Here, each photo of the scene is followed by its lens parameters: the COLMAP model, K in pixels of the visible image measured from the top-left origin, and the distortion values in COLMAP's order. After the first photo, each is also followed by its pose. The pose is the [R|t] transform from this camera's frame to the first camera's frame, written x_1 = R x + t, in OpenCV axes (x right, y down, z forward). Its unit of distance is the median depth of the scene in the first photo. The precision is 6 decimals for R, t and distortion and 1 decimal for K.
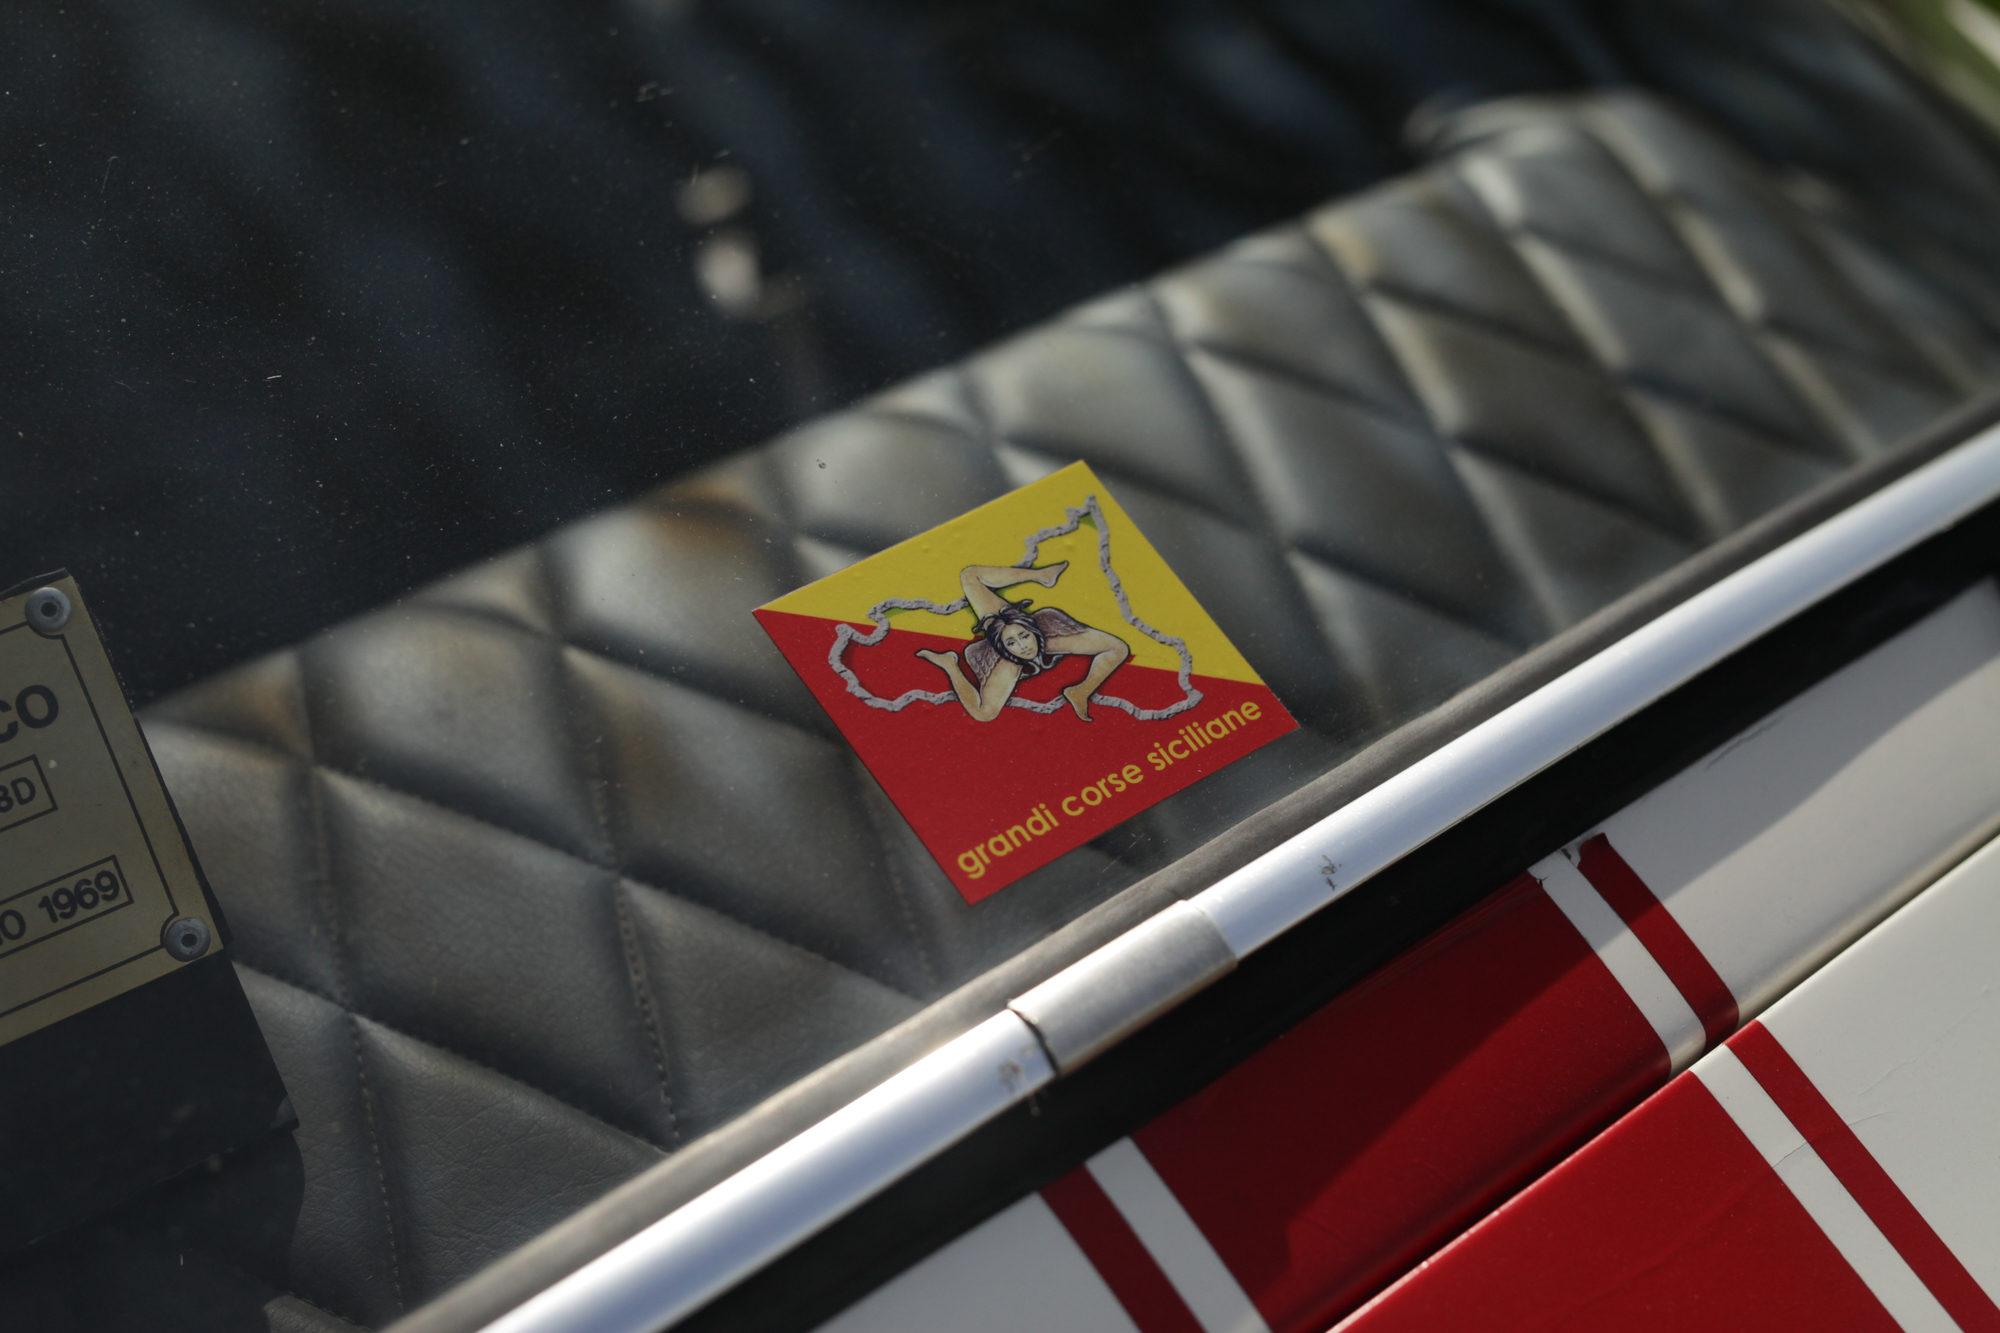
lens RADIAL K [[2874.4, 0, 1004.0], [0, 2874.4, 665.9], [0, 0, 1]] dist [-0.011779, 0.000000]
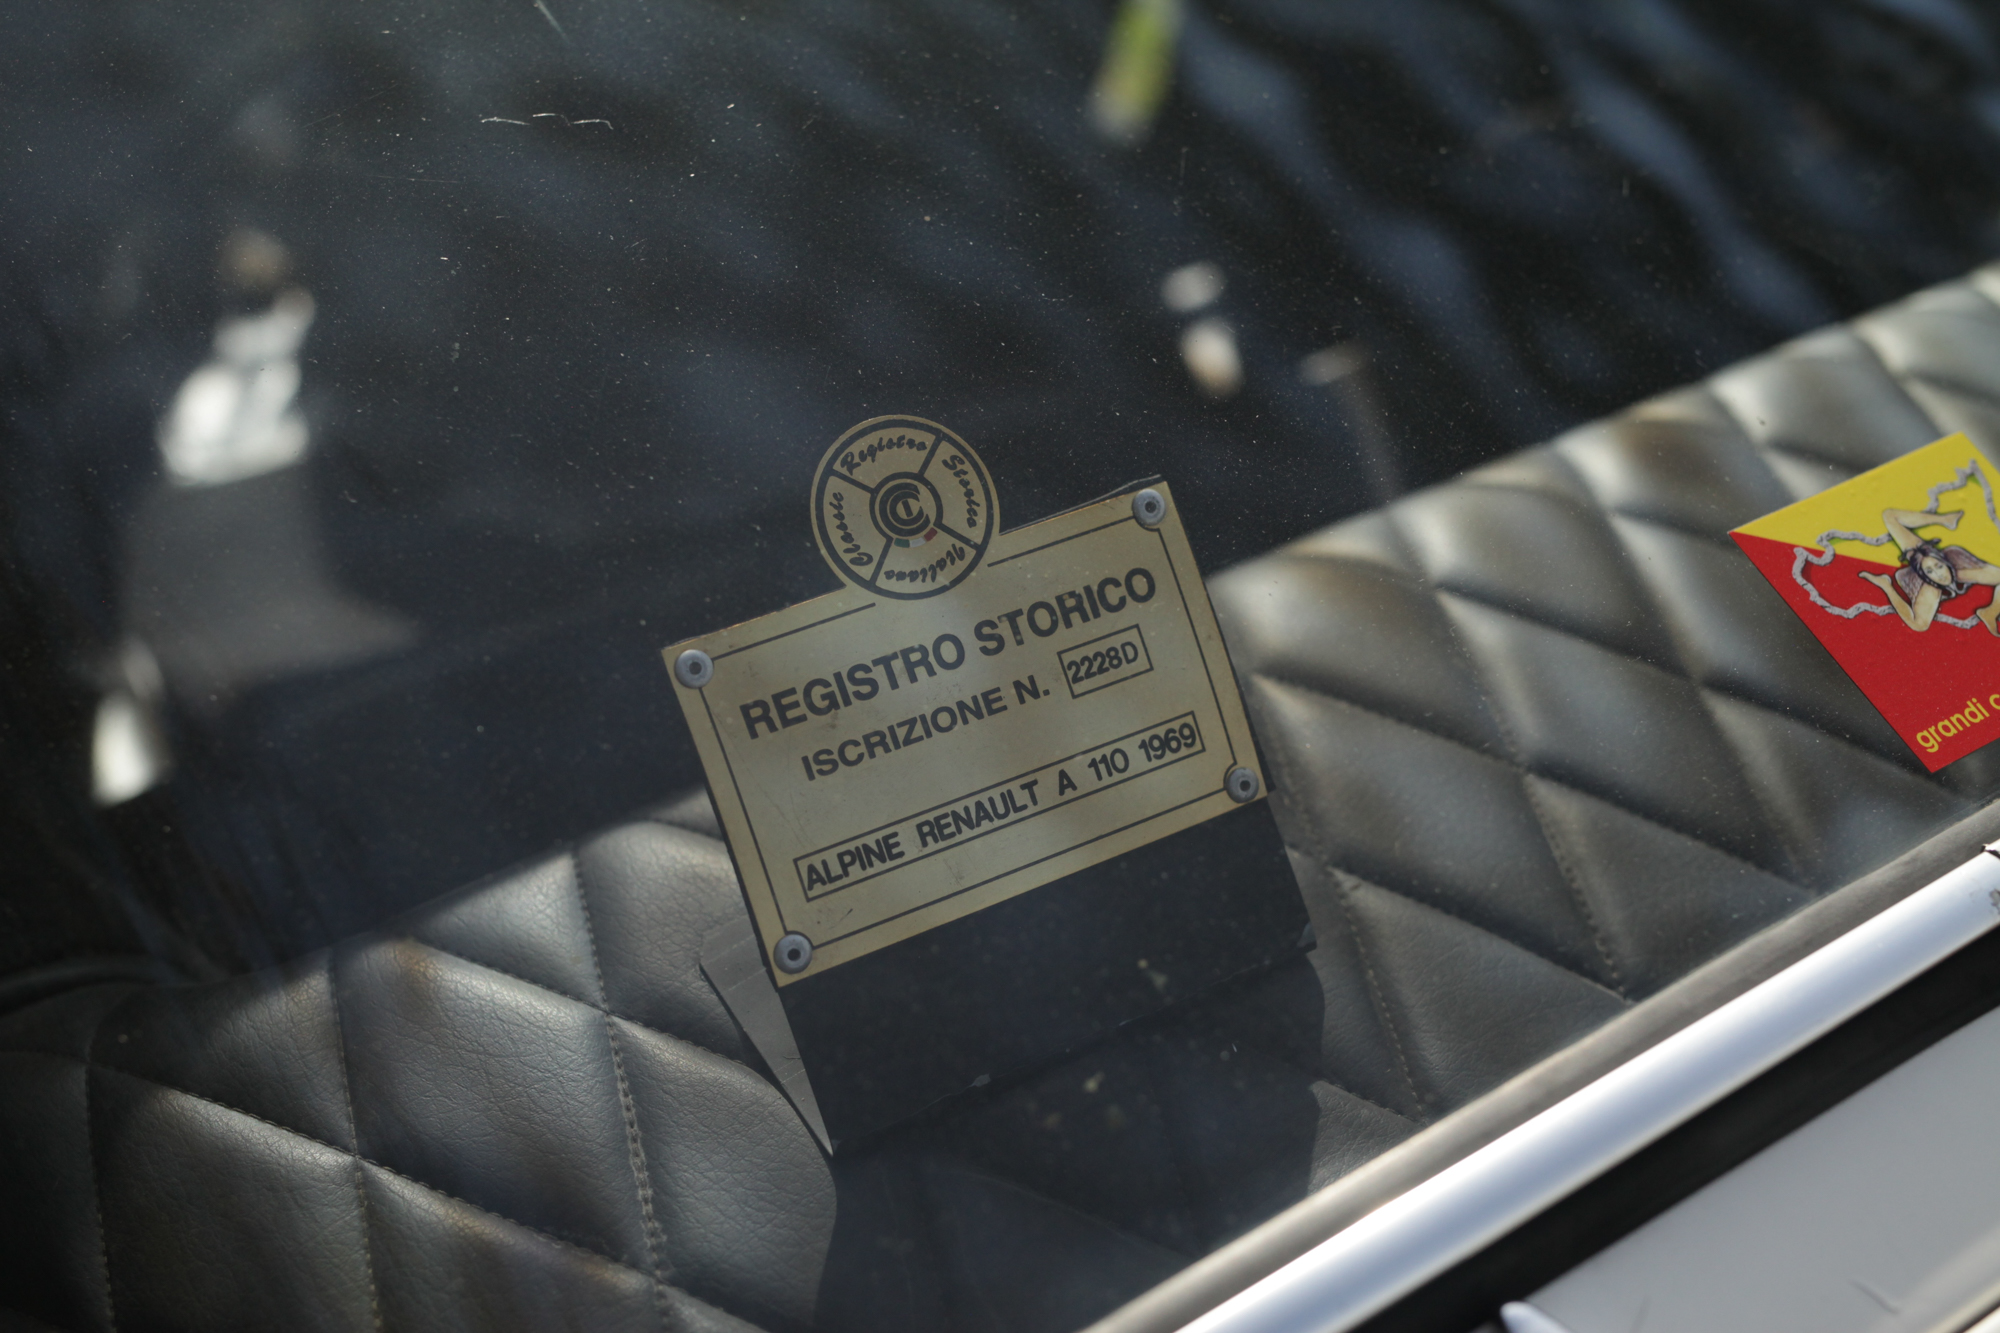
lens RADIAL K [[2874.4, 0, 996.3], [0, 2874.4, 668.1], [0, 0, 1]] dist [-0.011779, 0.000000]
pose [[0.998452, 0.042831, -0.035496, -0.350748], [-0.044766, 0.997448, -0.055628, 0.119325], [0.033023, 0.057130, 0.997820, -0.217826]]
